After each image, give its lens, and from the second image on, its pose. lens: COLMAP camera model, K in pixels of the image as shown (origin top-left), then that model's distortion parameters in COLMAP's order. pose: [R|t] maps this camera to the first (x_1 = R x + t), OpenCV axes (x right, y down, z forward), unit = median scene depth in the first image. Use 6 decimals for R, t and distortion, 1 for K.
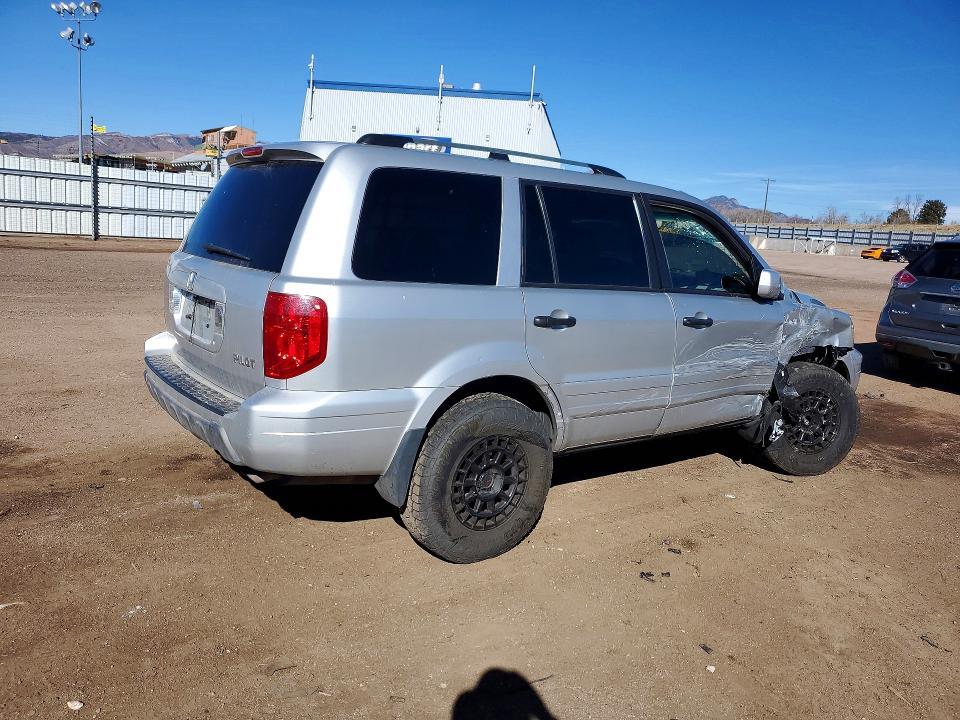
lens RADIAL K [[784.5, 0, 480.0], [0, 784.5, 360.0], [0, 0, 1]] dist [-0.041242, 0.105499]
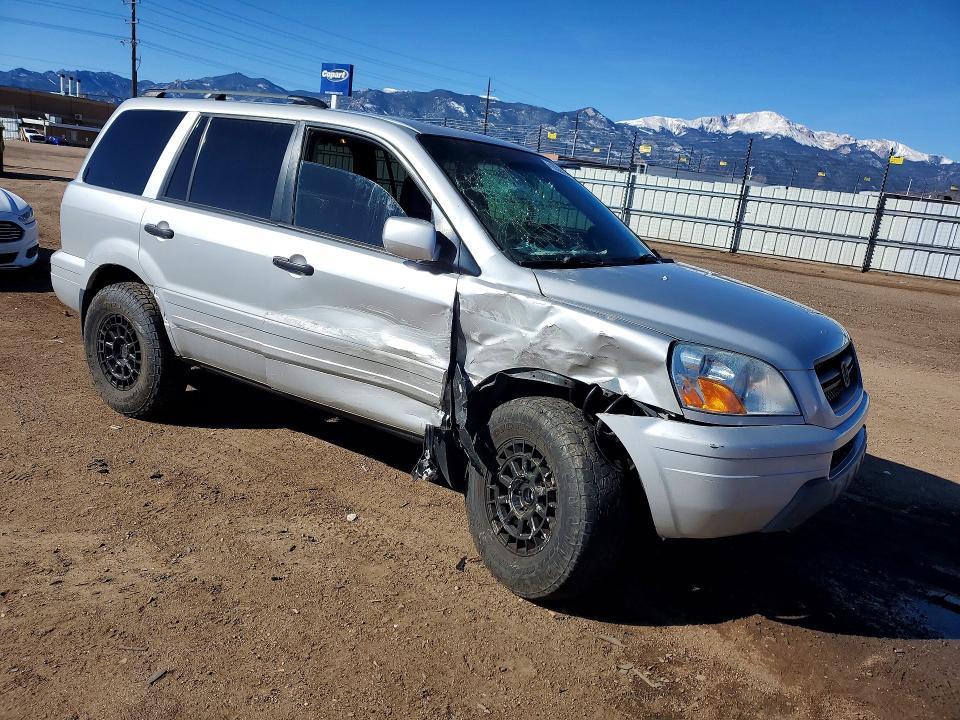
lens RADIAL K [[784.5, 0, 480.0], [0, 784.5, 360.0], [0, 0, 1]] dist [-0.041242, 0.105499]
pose [[0.325997, 0.178063, -0.928450, 0.292579], [-0.250661, 0.963231, 0.096721, -0.020982], [0.911534, 0.201196, 0.358644, 0.230642]]
